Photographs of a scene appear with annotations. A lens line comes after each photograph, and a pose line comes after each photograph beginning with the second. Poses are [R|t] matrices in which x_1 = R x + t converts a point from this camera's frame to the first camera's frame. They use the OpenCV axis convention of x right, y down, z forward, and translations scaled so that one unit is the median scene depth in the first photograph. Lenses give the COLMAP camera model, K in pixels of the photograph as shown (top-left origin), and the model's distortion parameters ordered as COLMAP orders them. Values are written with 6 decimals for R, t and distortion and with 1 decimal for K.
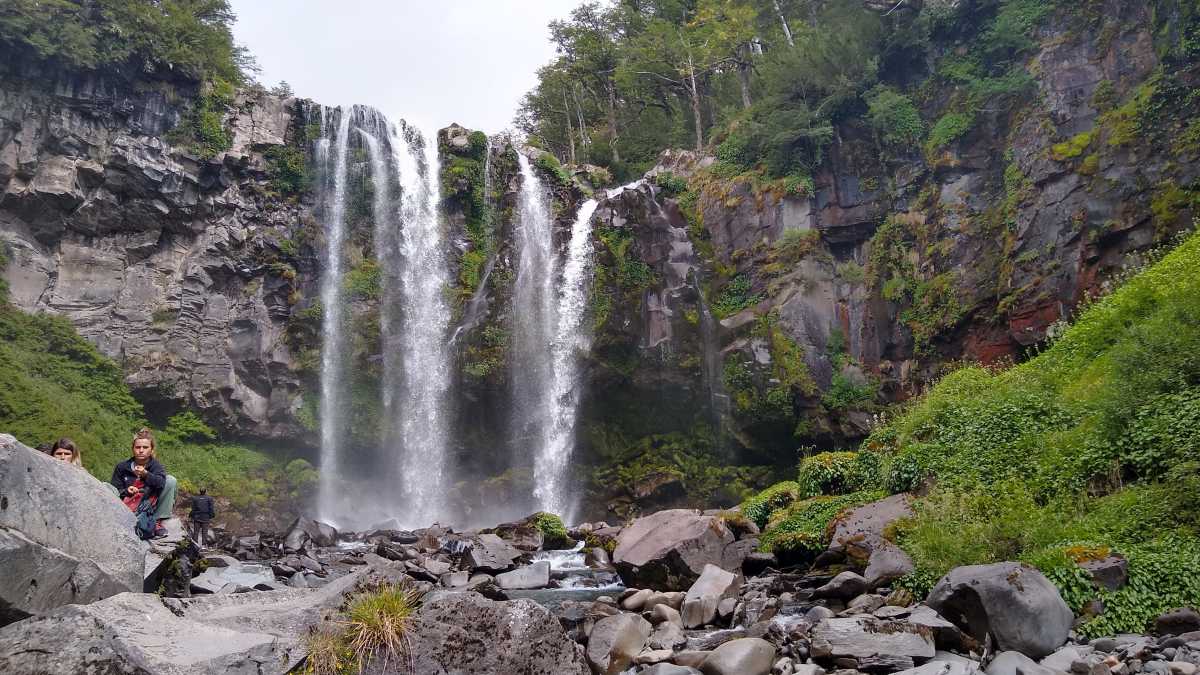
lens RADIAL K [[937.8, 0, 600.0], [0, 937.8, 337.5], [0, 0, 1]] dist [0.005675, -0.006871]
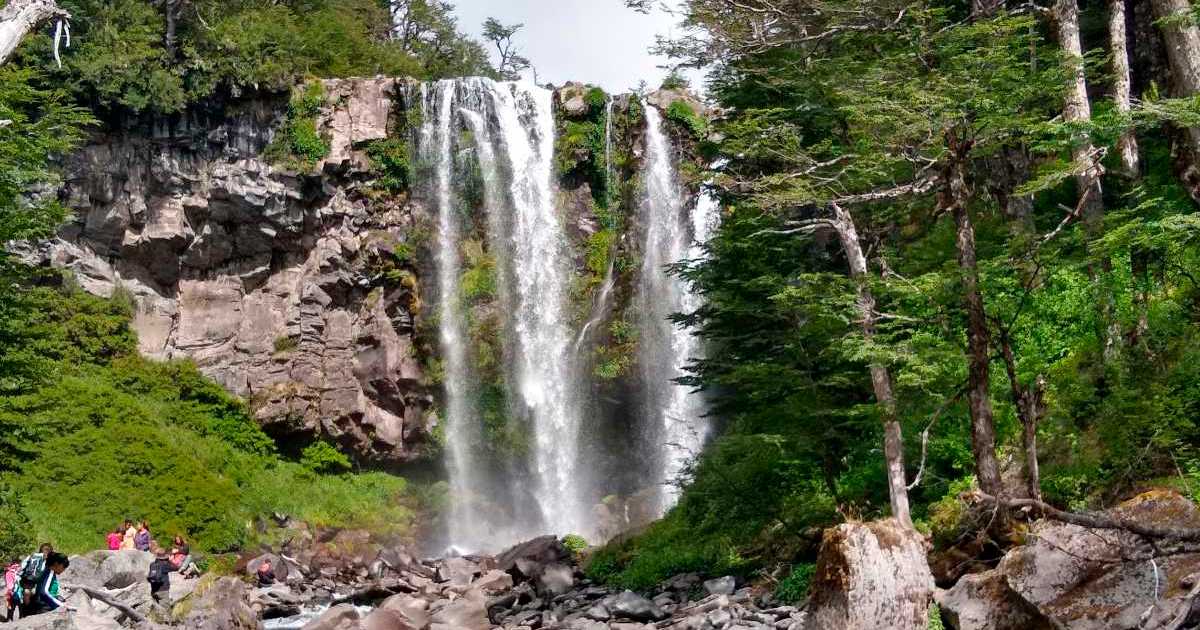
lens RADIAL K [[1740.3, 0, 600.0], [0, 1740.3, 315.0], [0, 0, 1]] dist [0.421954, -2.669449]
pose [[0.945296, -0.089414, -0.313720, 0.392596], [0.112023, 0.992196, 0.054758, -0.112077], [0.306376, -0.086907, 0.947935, -0.580062]]
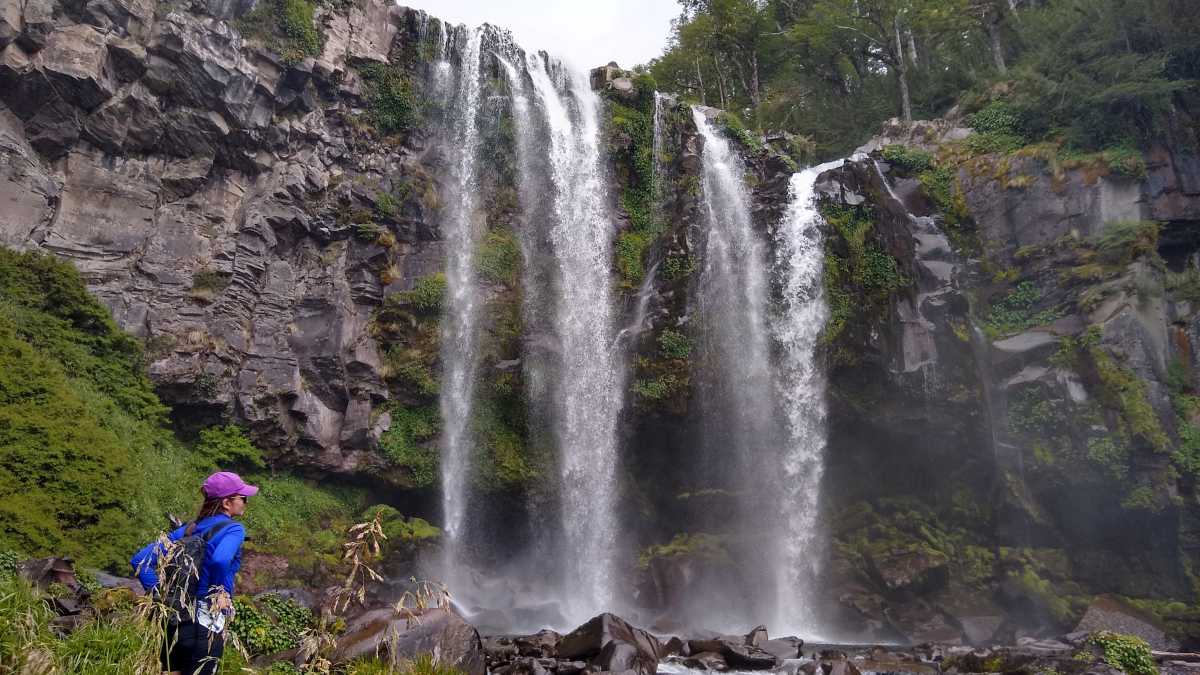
lens RADIAL K [[945.6, 0, 600.0], [0, 945.6, 337.5], [0, 0, 1]] dist [-0.006671, 0.002849]
pose [[0.995410, 0.066251, 0.069070, -0.224419], [-0.061320, 0.995574, -0.071224, 0.048629], [-0.073483, 0.066661, 0.995066, 0.297712]]
